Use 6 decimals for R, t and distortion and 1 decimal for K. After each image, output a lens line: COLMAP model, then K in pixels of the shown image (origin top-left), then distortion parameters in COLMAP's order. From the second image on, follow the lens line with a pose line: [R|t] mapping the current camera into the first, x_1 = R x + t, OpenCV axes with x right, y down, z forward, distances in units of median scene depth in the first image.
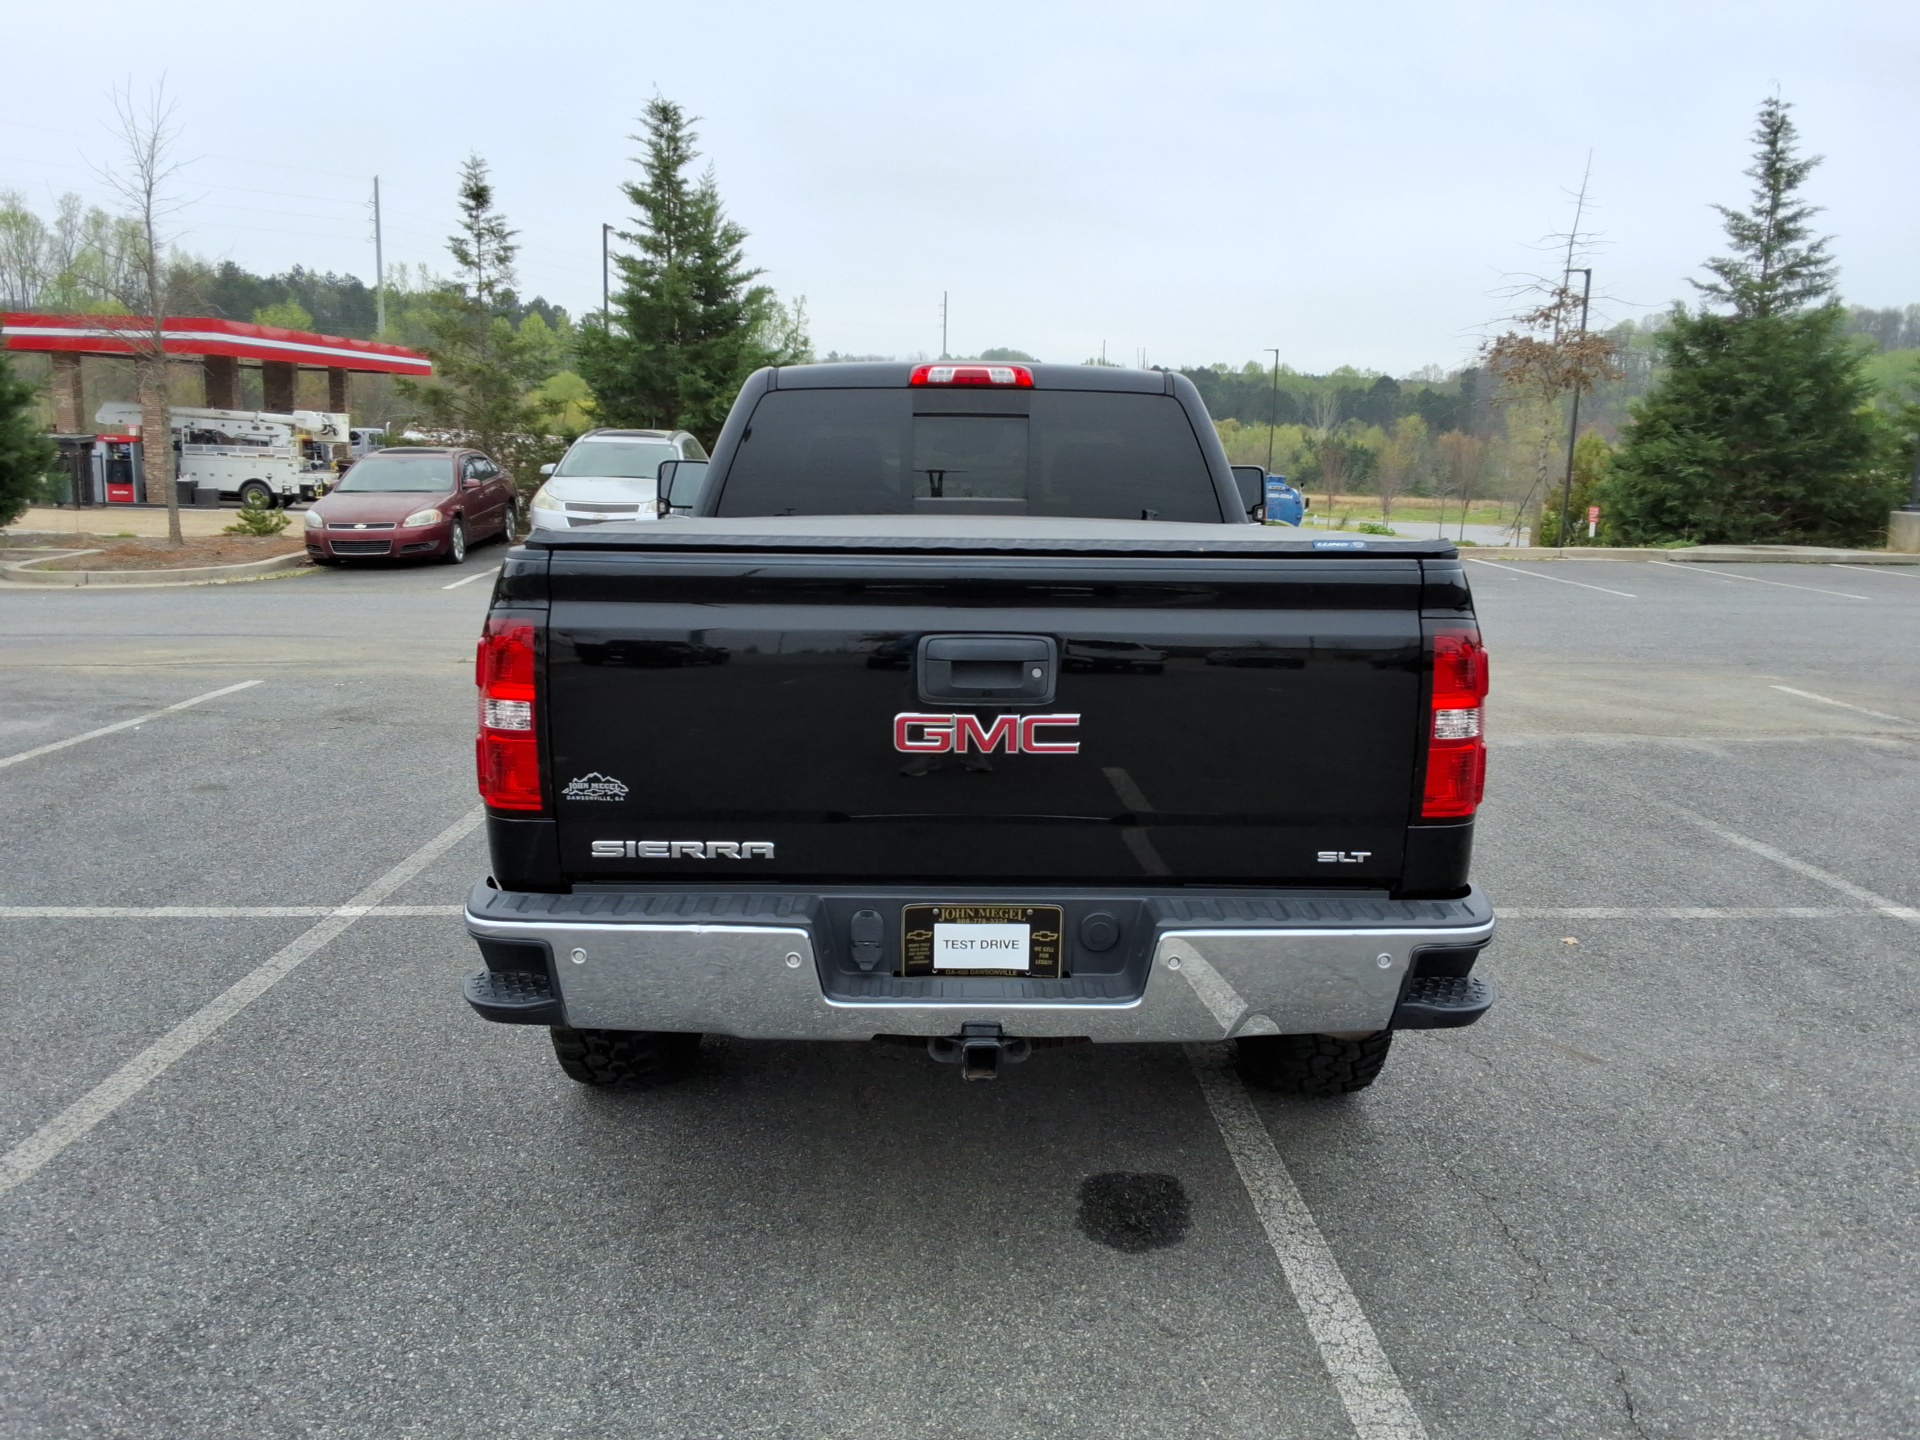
lens RADIAL K [[1525.9, 0, 979.9], [0, 1525.9, 700.5], [0, 0, 1]] dist [0.134551, -0.205536]
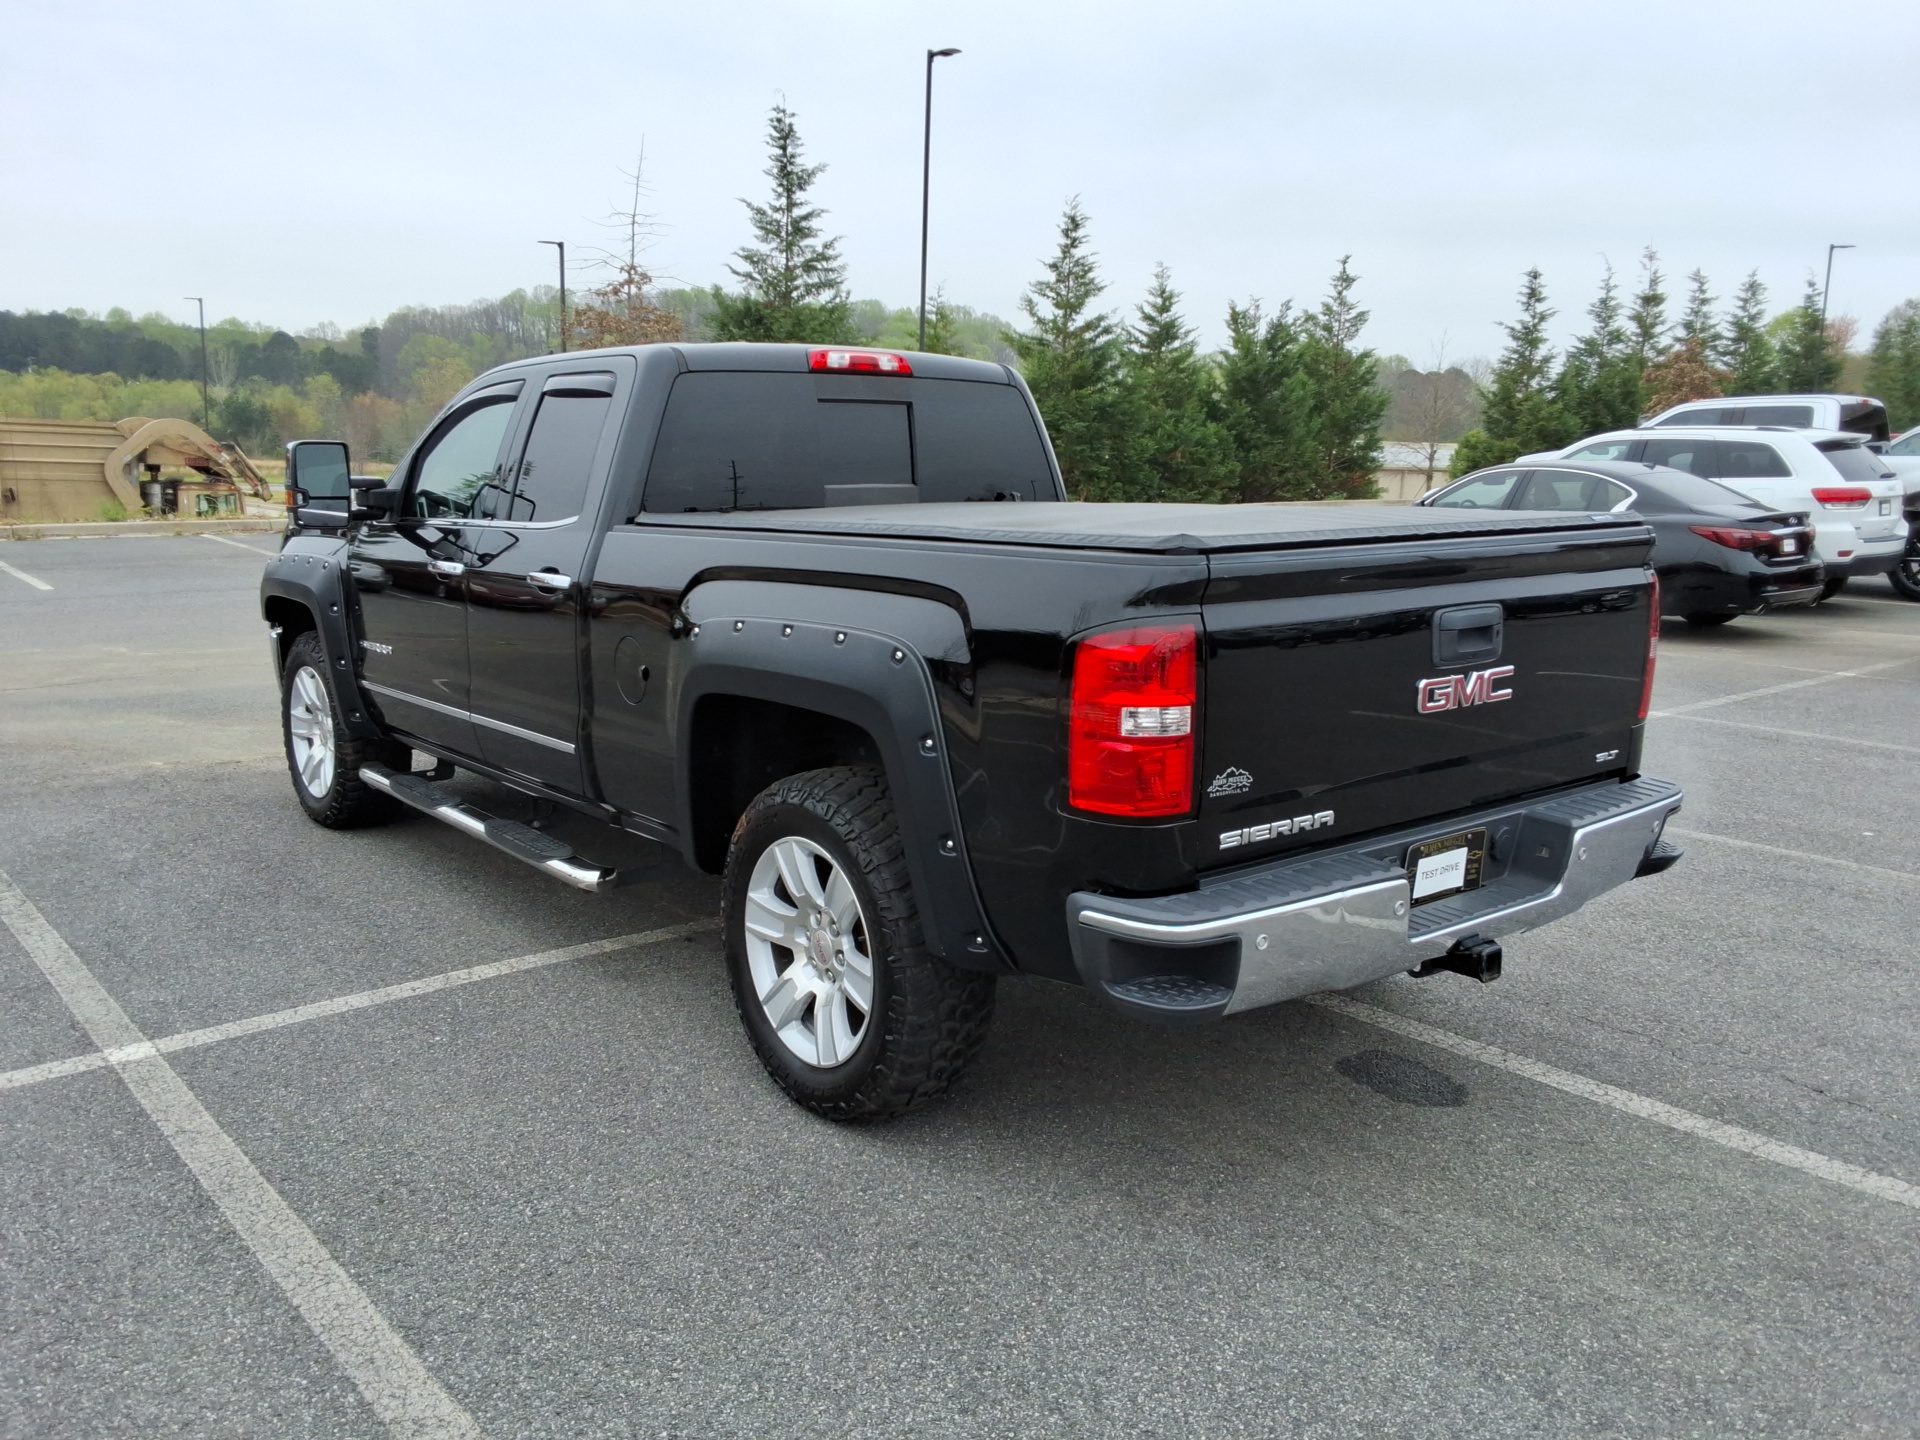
lens RADIAL K [[1525.9, 0, 979.9], [0, 1525.9, 700.5], [0, 0, 1]] dist [0.134551, -0.205536]
pose [[0.784389, -0.108773, 0.610657, -0.116017], [0.094829, 0.993960, 0.055240, -0.008122], [-0.612977, 0.014579, 0.789966, 0.033406]]
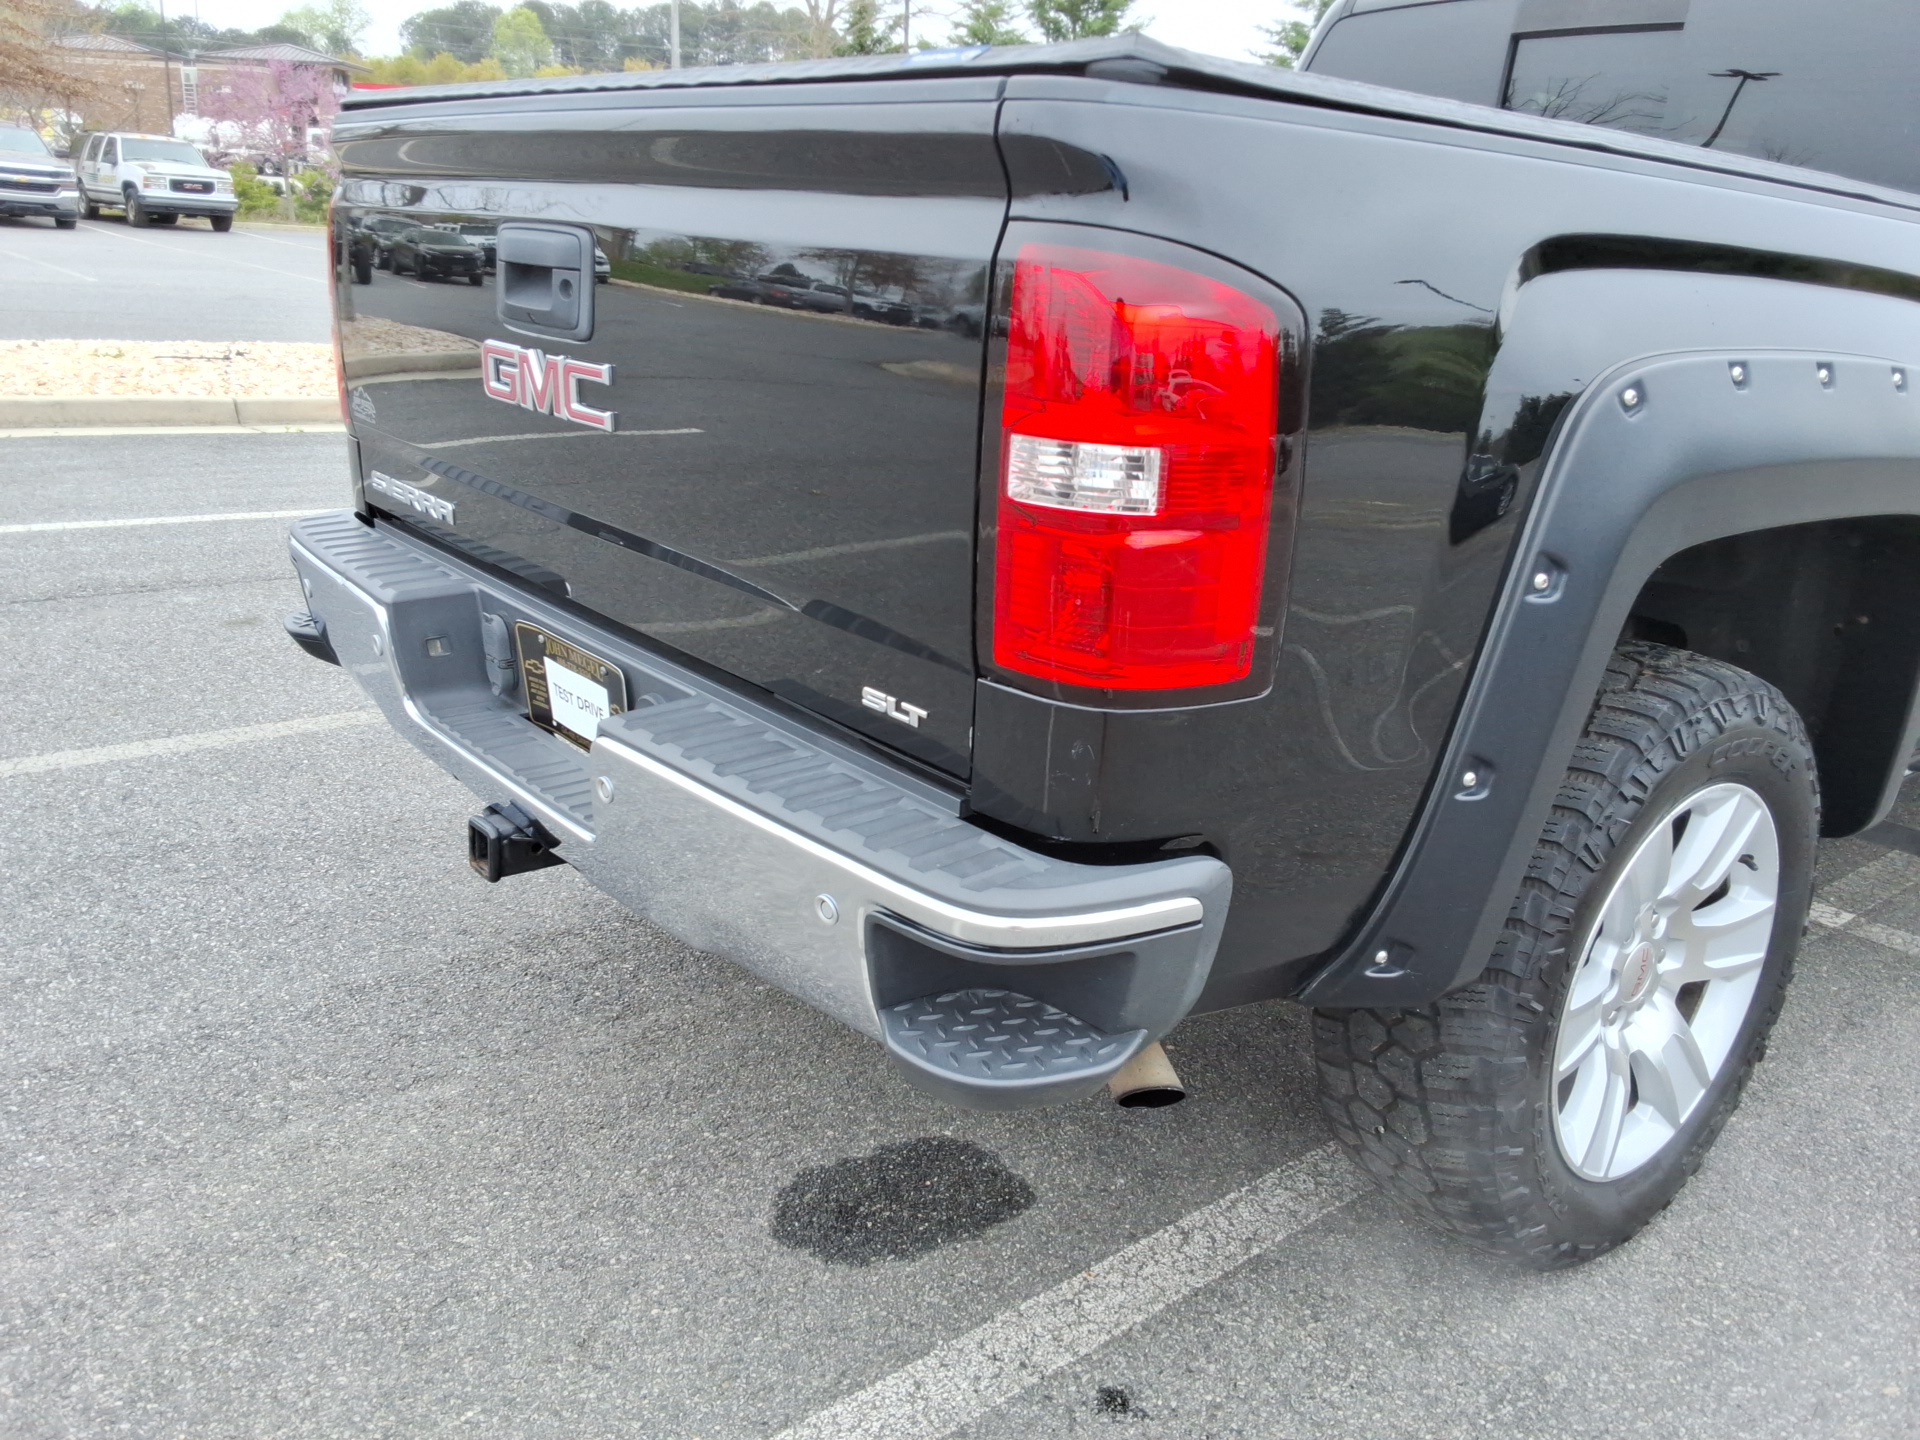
lens RADIAL K [[1531.6, 0, 980.9], [0, 1531.6, 702.4], [0, 0, 1]] dist [0.111446, -0.167267]
pose [[0.621150, 0.247666, -0.743528, 0.074723], [-0.164803, 0.968816, 0.185030, 0.000067], [0.766167, 0.007605, 0.642596, 0.081802]]
